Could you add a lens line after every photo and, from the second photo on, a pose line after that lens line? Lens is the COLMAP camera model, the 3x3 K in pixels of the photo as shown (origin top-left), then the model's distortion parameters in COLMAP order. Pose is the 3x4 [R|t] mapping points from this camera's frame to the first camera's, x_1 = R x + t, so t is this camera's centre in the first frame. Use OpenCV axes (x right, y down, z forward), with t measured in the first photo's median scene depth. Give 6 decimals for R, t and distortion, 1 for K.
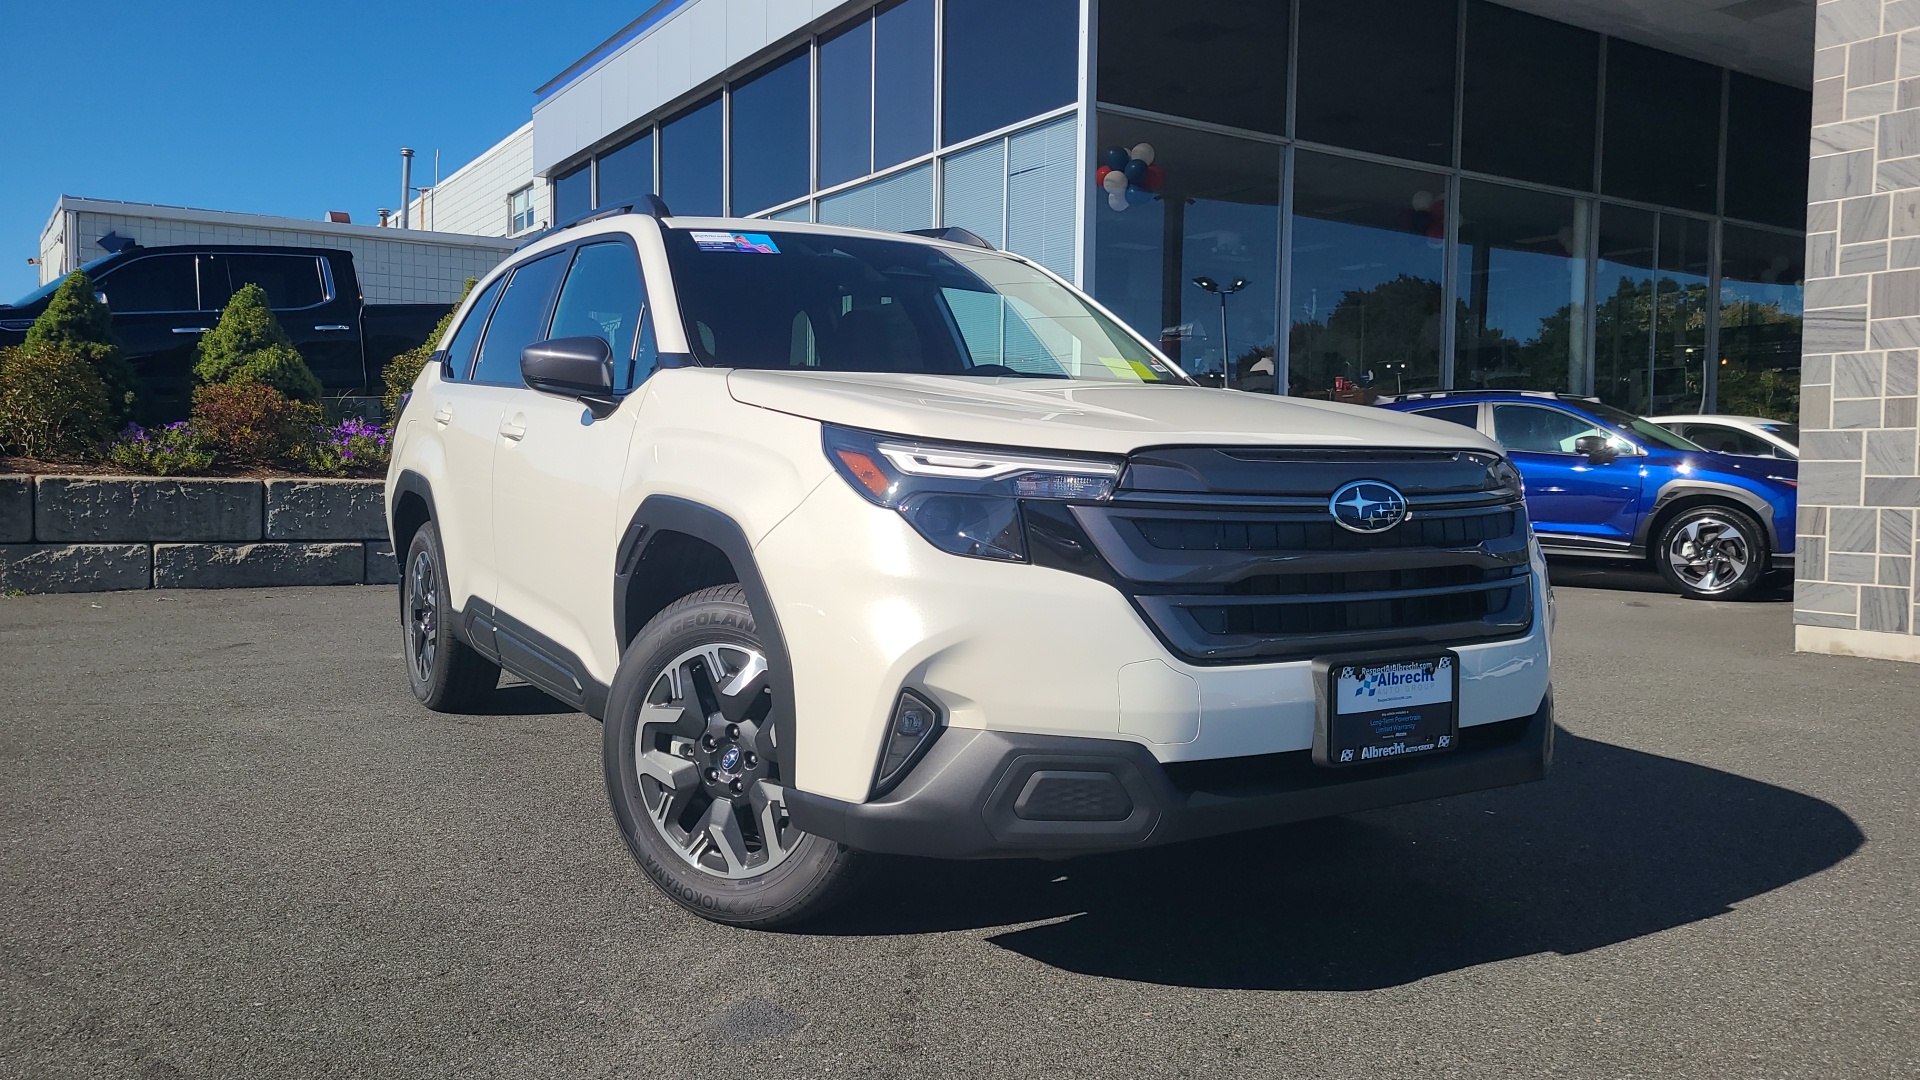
lens RADIAL K [[1441.6, 0, 916.7], [0, 1441.6, 554.8], [0, 0, 1]] dist [0.060923, -0.047297]
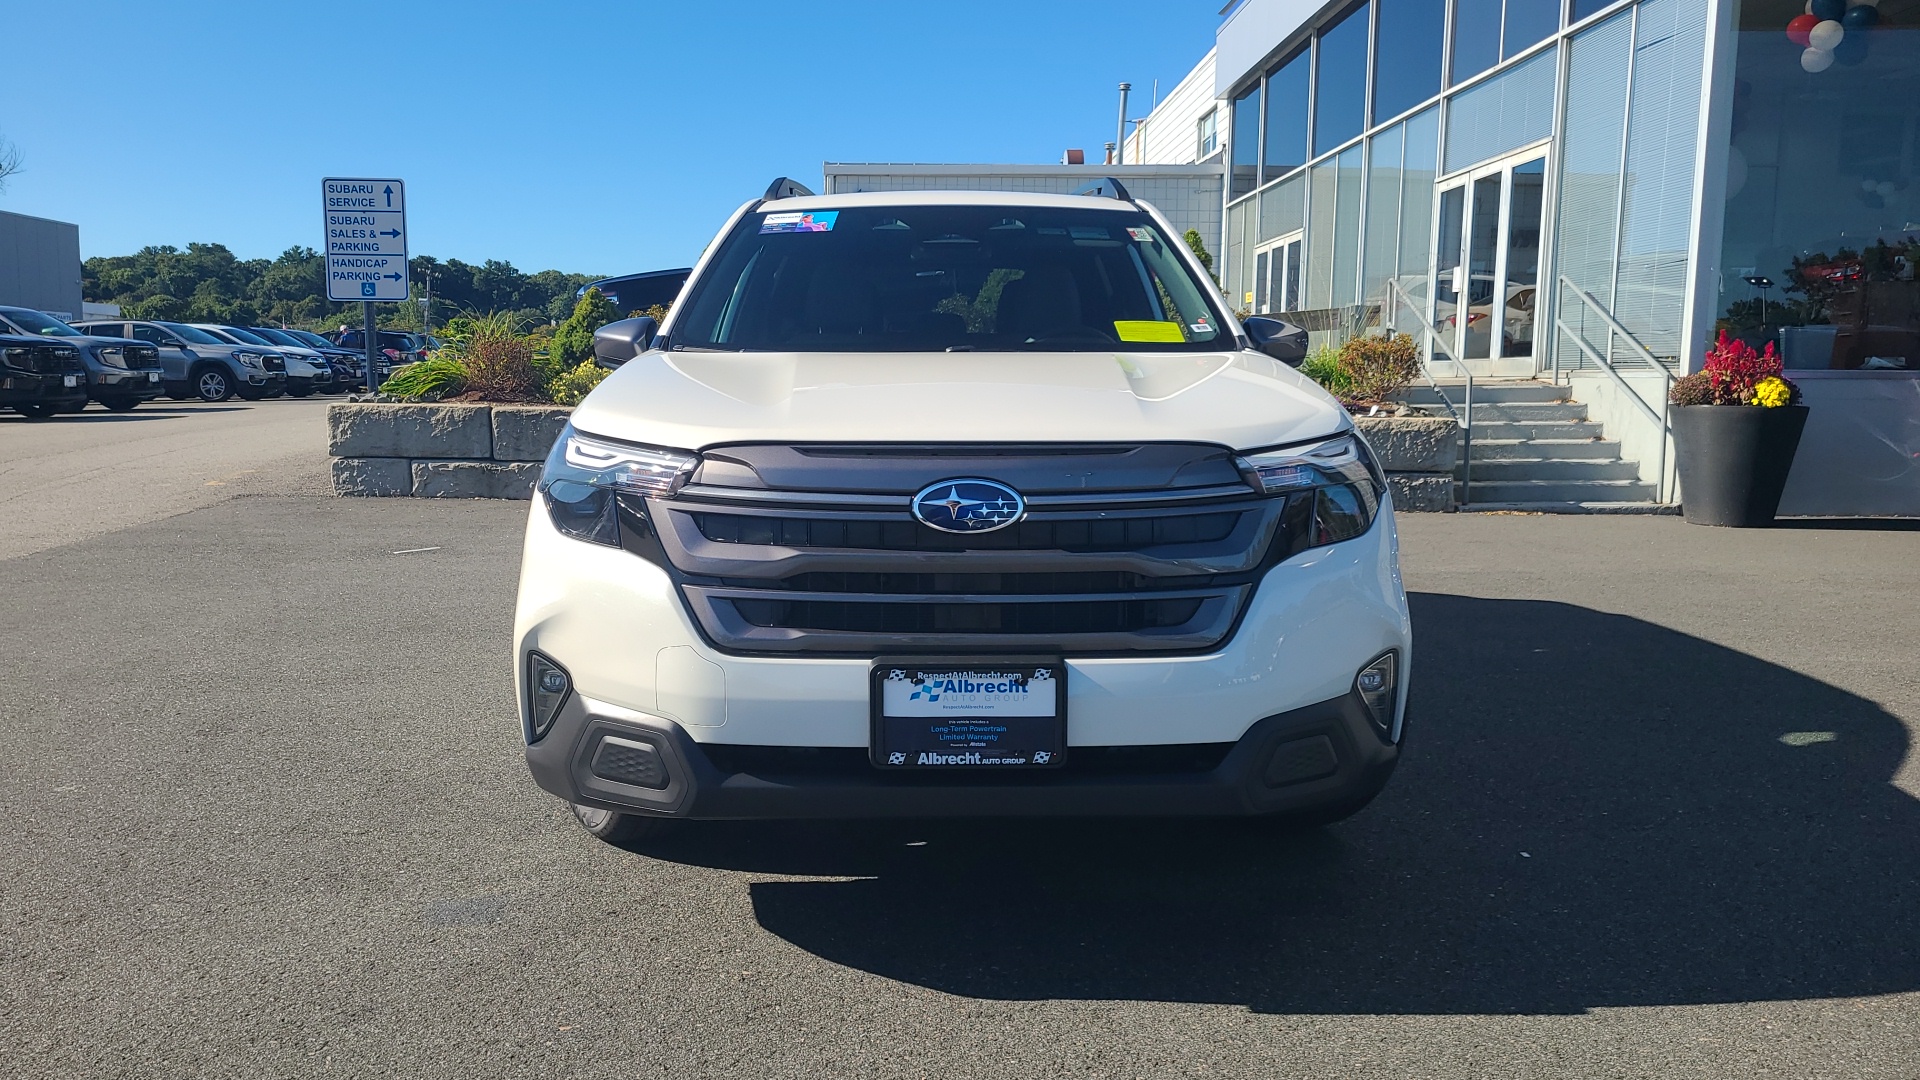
lens RADIAL K [[1441.6, 0, 950.7], [0, 1441.6, 560.4], [0, 0, 1]] dist [0.060923, -0.047297]
pose [[0.852566, 0.061596, -0.518977, 0.802502], [-0.027121, 0.996907, 0.073766, -0.067765], [0.521915, -0.048815, 0.851599, 0.179449]]
